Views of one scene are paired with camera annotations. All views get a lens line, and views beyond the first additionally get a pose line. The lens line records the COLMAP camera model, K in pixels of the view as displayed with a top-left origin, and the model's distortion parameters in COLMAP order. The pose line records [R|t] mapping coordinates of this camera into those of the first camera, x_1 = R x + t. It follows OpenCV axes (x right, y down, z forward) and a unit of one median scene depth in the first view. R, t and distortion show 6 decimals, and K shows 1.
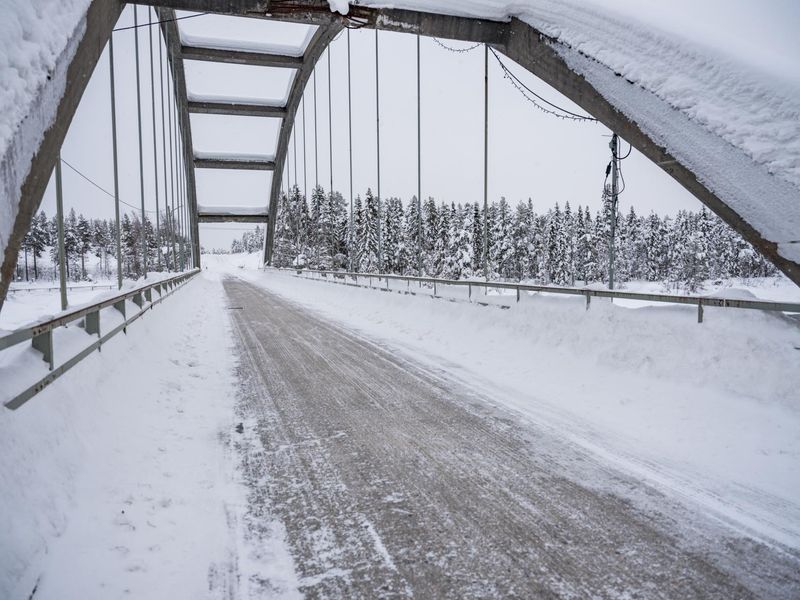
lens RADIAL K [[634.4, 0, 396.4], [0, 634.4, 298.5], [0, 0, 1]] dist [-0.002425, -0.000272]
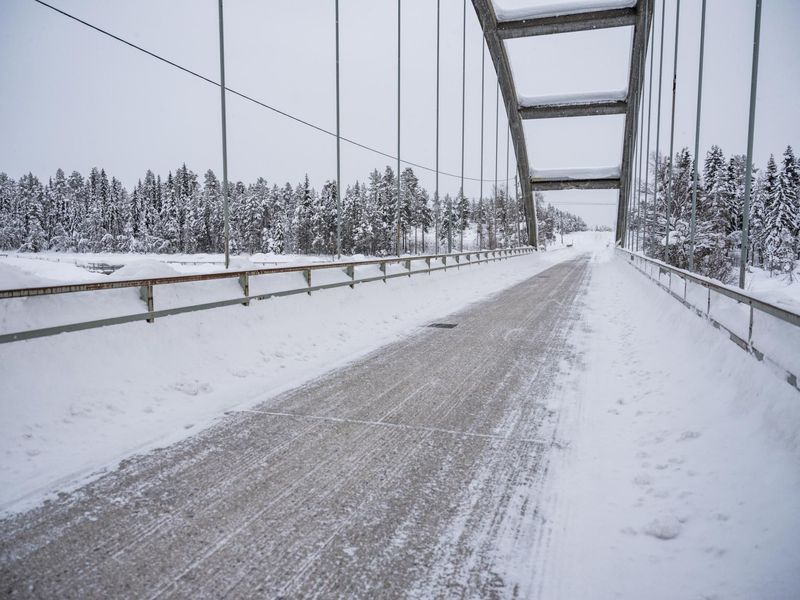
lens RADIAL K [[634.4, 0, 396.4], [0, 634.4, 298.5], [0, 0, 1]] dist [-0.002425, -0.000272]
pose [[0.828902, 0.063490, -0.555779, 0.002027], [-0.043571, 0.997848, 0.049008, -0.006913], [0.557694, -0.016407, 0.829884, 0.106717]]
